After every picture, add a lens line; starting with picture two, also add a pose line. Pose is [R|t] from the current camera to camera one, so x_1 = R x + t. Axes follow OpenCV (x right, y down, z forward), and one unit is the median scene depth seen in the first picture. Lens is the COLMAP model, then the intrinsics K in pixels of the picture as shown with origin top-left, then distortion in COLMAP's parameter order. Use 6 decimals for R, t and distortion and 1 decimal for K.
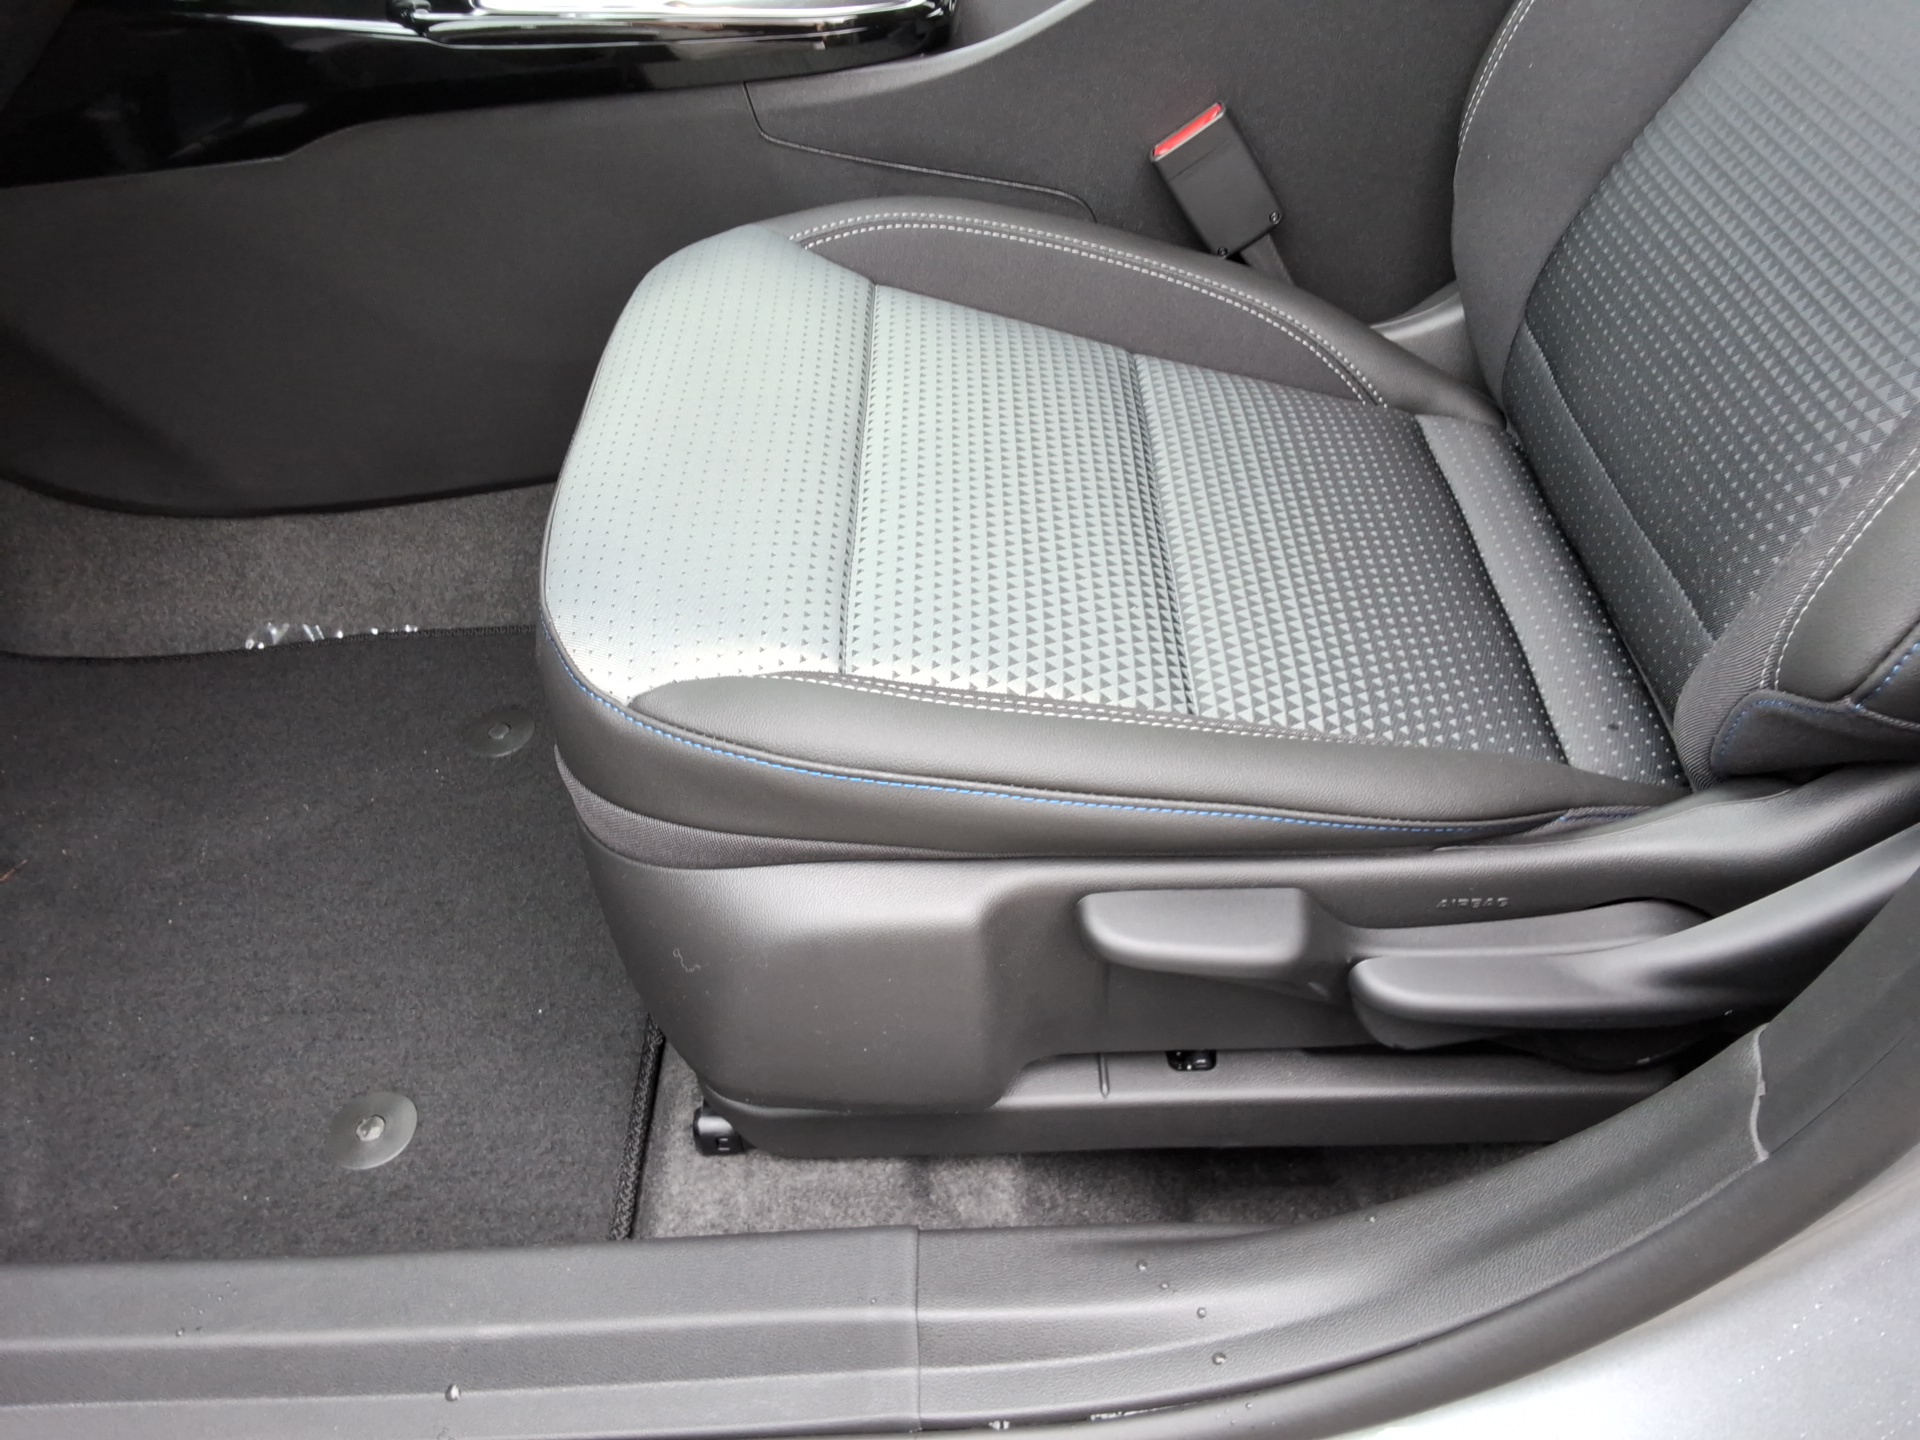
lens RADIAL K [[1543.9, 0, 961.1], [0, 1543.9, 723.7], [0, 0, 1]] dist [0.105338, -0.159603]
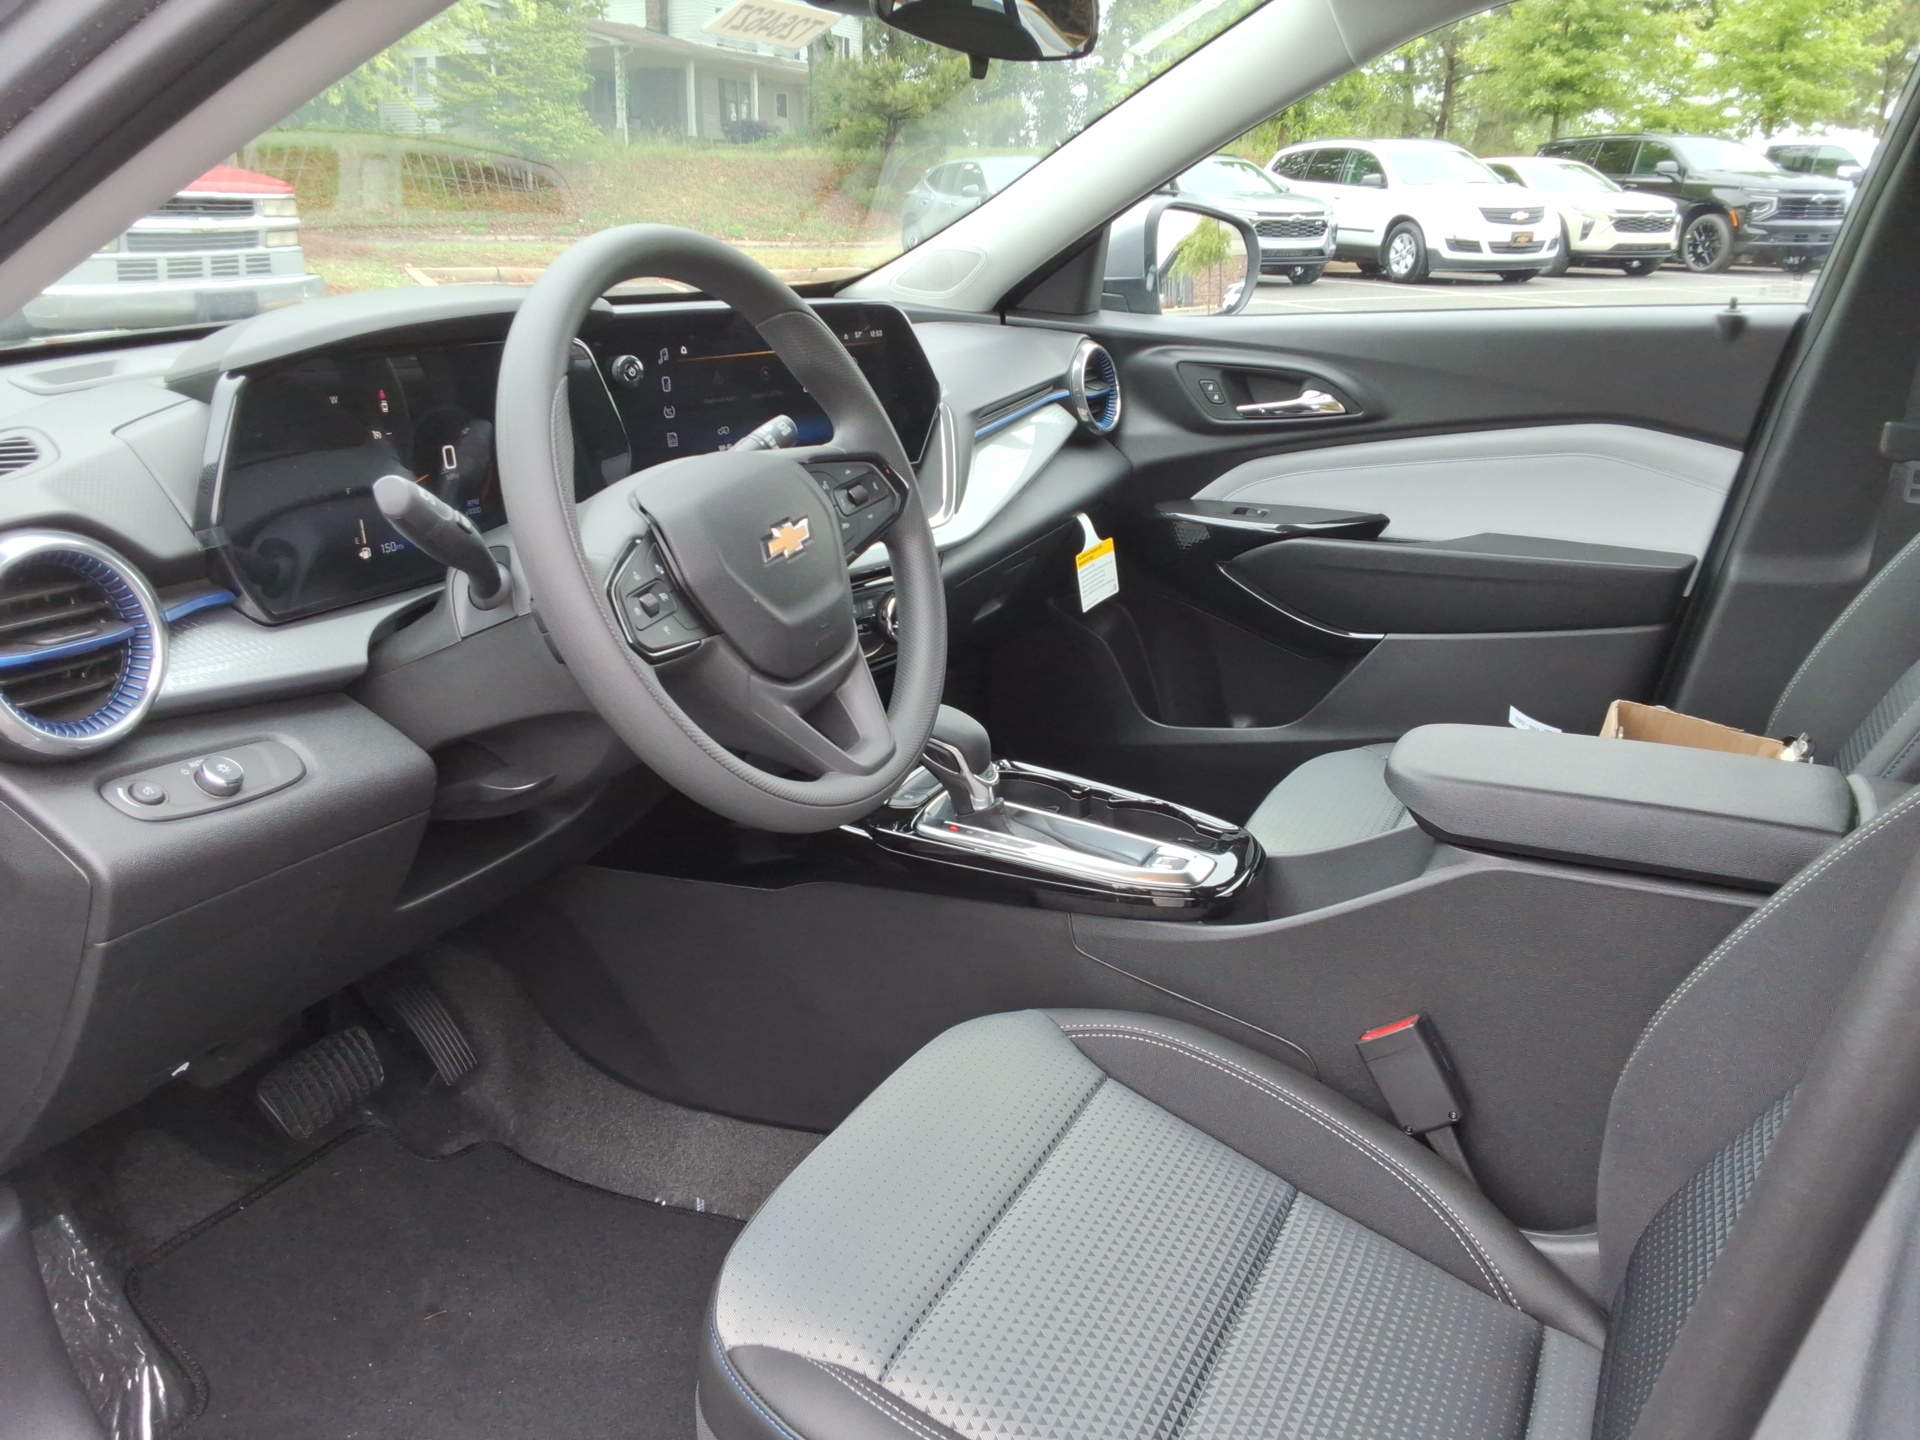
lens RADIAL K [[1543.9, 0, 972.4], [0, 1543.9, 716.6], [0, 0, 1]] dist [0.105338, -0.159603]
pose [[0.885142, 0.173139, -0.431910, 0.341526], [-0.325290, 0.893951, -0.308283, -0.110351], [0.332730, 0.413371, 0.847594, -0.258353]]
